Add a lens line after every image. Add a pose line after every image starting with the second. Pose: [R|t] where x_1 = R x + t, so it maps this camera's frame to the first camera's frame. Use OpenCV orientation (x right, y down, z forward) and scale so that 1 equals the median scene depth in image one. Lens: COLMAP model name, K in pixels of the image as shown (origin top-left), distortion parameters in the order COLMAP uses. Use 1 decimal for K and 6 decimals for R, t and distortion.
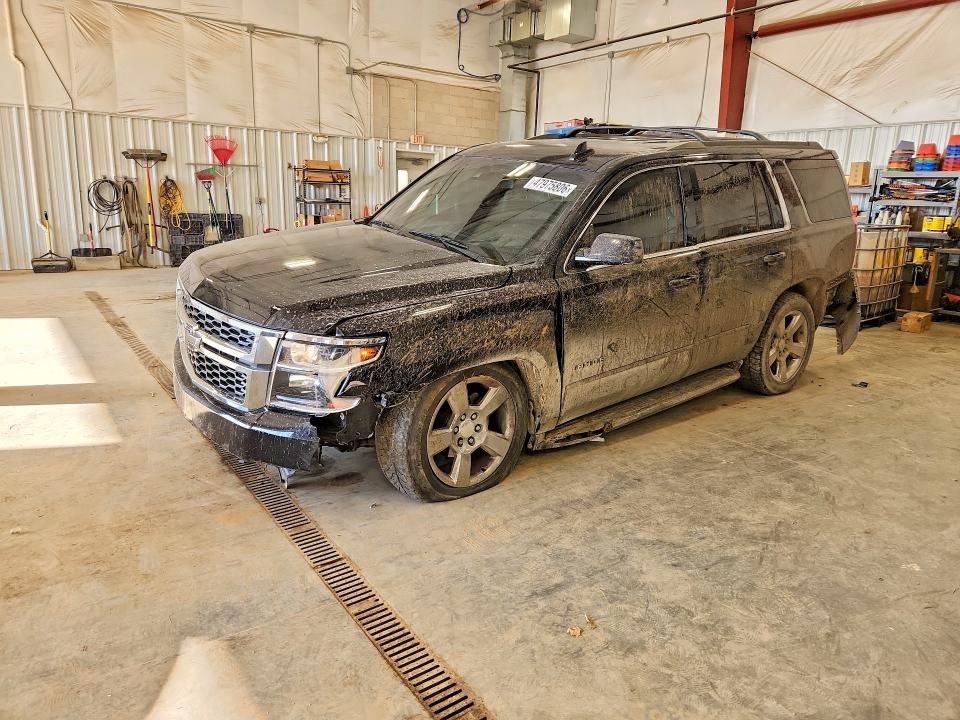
lens RADIAL K [[713.7, 0, 480.0], [0, 713.7, 360.0], [0, 0, 1]] dist [0.018200, 0.000052]
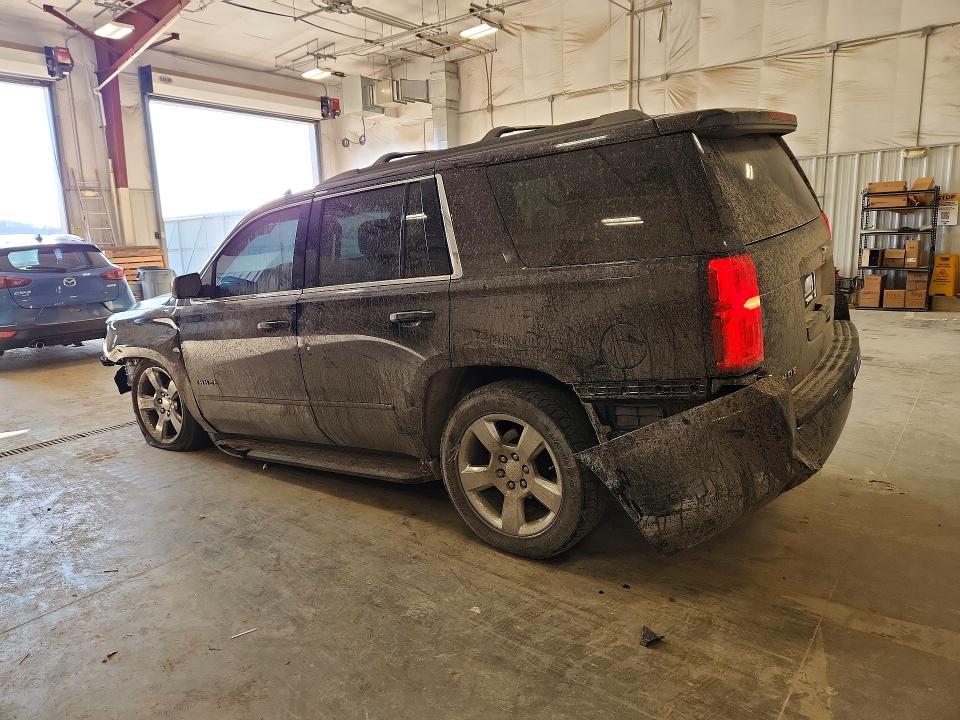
lens RADIAL K [[679.9, 0, 480.0], [0, 679.9, 360.0], [0, 0, 1]] dist [0.007421, 0.000187]
pose [[0.216222, 0.144016, -0.965664, 0.467324], [-0.176528, 0.978527, 0.106408, -0.082225], [0.960253, 0.147459, 0.237002, 0.406823]]
